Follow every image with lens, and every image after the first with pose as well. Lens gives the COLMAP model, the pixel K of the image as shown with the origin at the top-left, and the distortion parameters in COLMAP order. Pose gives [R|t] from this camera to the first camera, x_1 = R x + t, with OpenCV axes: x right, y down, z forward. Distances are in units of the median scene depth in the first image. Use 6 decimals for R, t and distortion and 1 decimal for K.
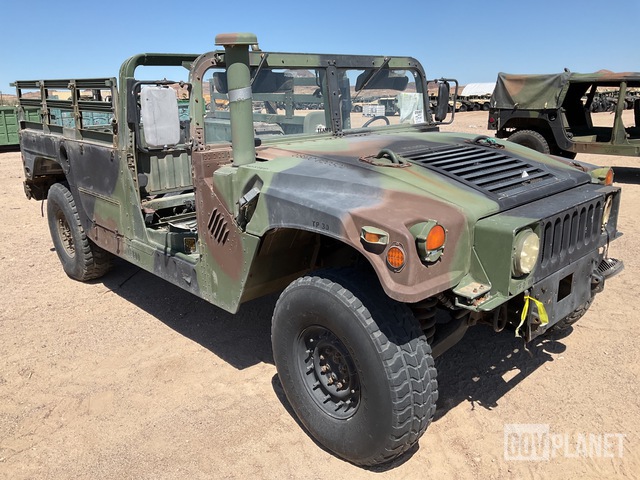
lens RADIAL K [[536.8, 0, 320.0], [0, 536.8, 240.0], [0, 0, 1]] dist [0.006961, 0.002817]
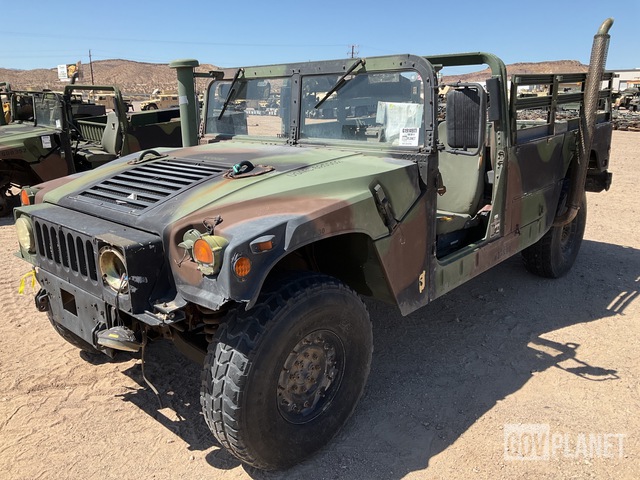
lens RADIAL K [[536.8, 0, 320.0], [0, 536.8, 240.0], [0, 0, 1]] dist [0.006961, 0.002817]
pose [[0.047625, 0.286057, -0.957028, 1.085638], [-0.251075, 0.930782, 0.265718, -0.315028], [0.966795, 0.227631, 0.116150, 1.001749]]
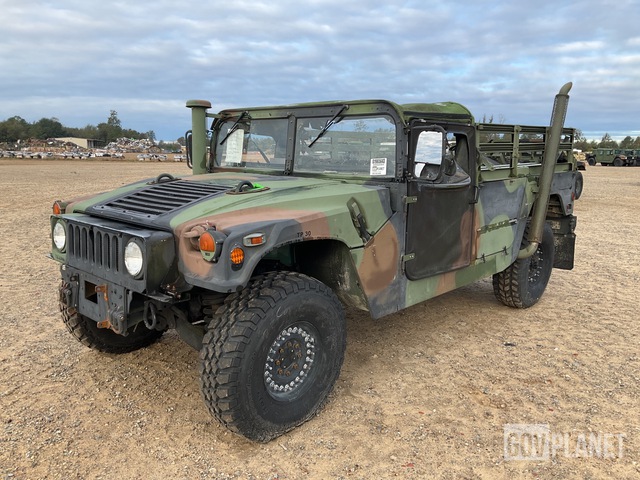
lens RADIAL K [[536.8, 0, 320.0], [0, 536.8, 240.0], [0, 0, 1]] dist [0.006961, 0.002817]
pose [[0.036477, 0.187012, -0.981680, 1.250198], [-0.281781, 0.944399, 0.169439, -0.285595], [0.958785, 0.270438, 0.087145, 1.032052]]
